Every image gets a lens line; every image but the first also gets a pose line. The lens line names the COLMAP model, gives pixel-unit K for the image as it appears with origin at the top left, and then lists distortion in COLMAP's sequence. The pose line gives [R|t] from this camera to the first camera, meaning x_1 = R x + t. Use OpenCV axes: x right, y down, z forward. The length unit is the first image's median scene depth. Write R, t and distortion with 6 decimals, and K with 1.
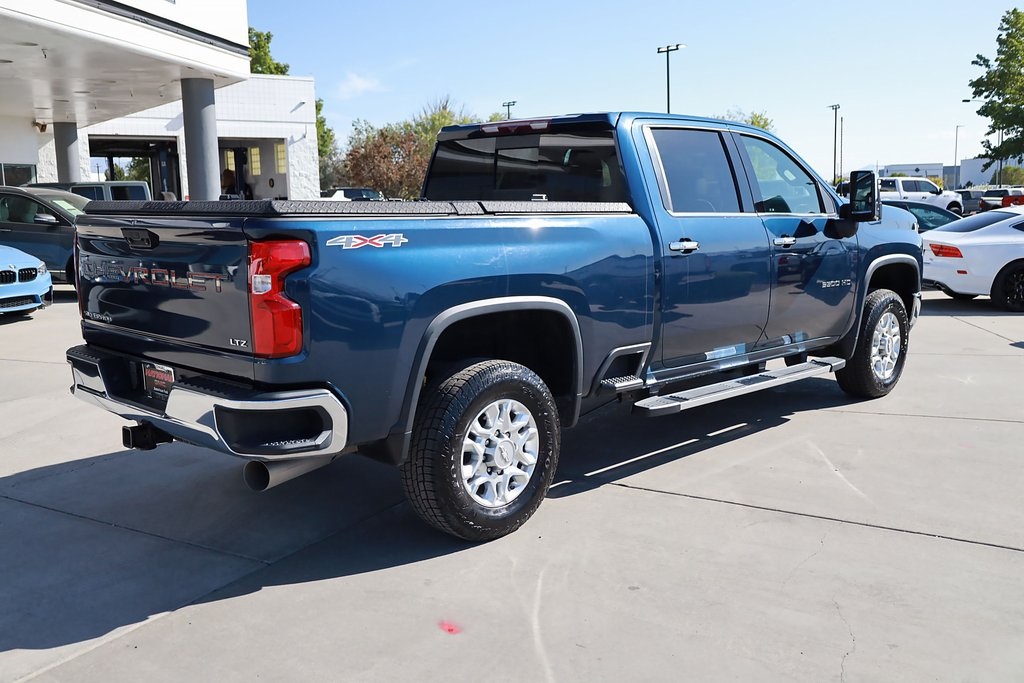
lens RADIAL K [[1005.0, 0, 513.9], [0, 1005.0, 335.4], [0, 0, 1]] dist [0.014667, 0.000000]
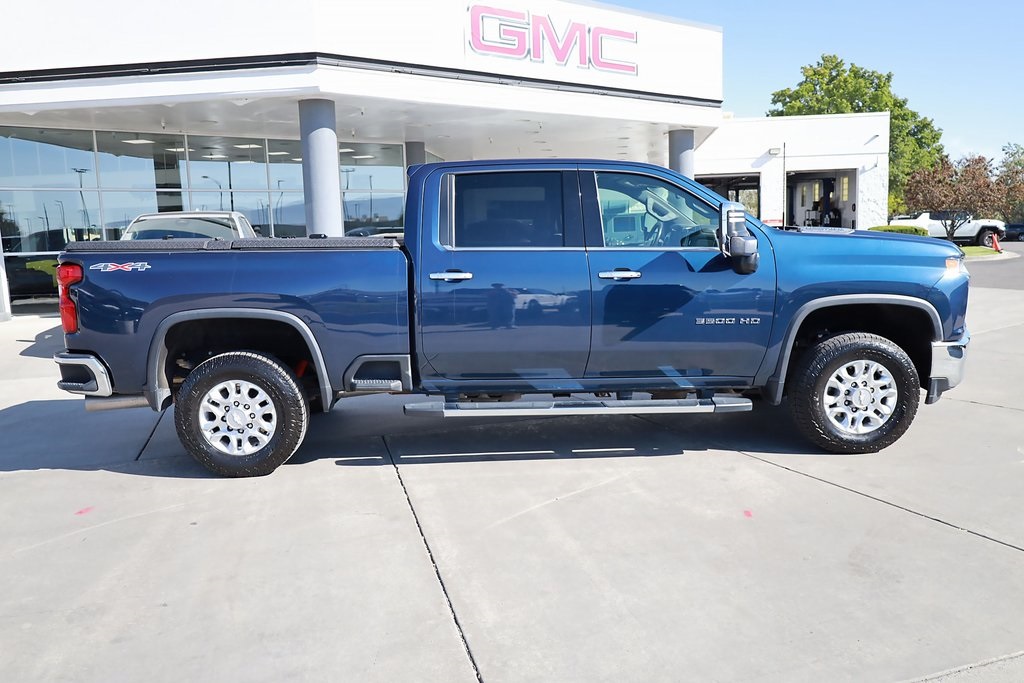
lens RADIAL K [[830.9, 0, 507.0], [0, 830.9, 335.7], [0, 0, 1]] dist [-0.007147, -0.002816]
pose [[0.696943, 0.085347, -0.712030, 0.632255], [-0.082505, 0.995842, 0.038609, -0.043928], [0.712365, 0.031837, 0.701087, 0.263702]]
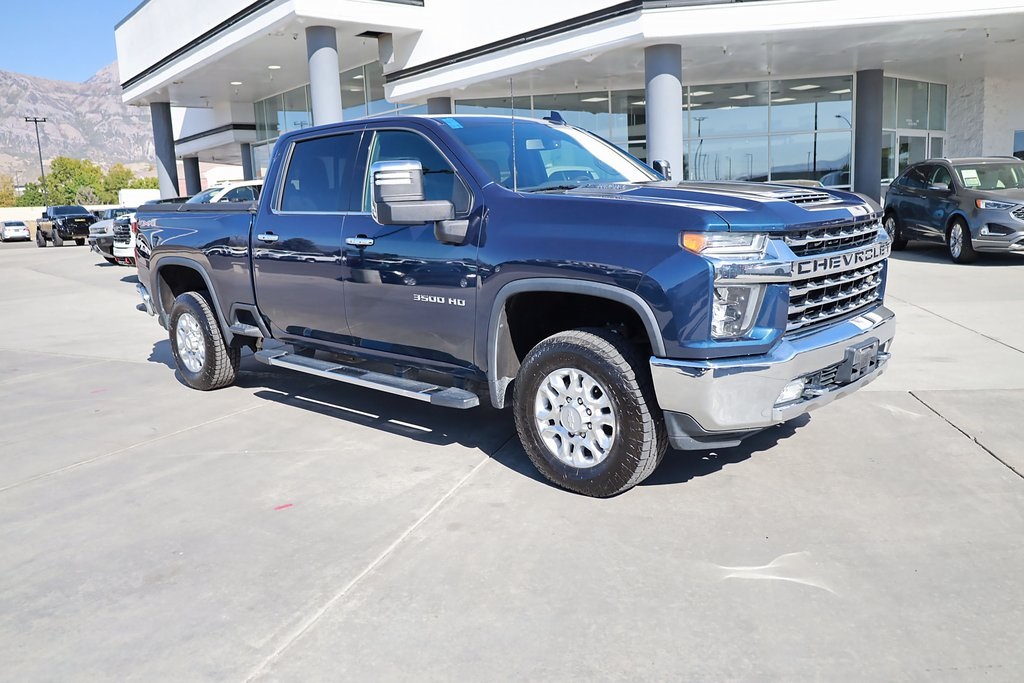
lens RADIAL K [[840.5, 0, 513.6], [0, 840.5, 343.4], [0, 0, 1]] dist [-0.018197, 0.002286]
pose [[-0.051720, 0.185401, -0.981301, 0.852275], [-0.091733, 0.977580, 0.189532, -0.131002], [0.994440, 0.099820, -0.033553, 0.944467]]
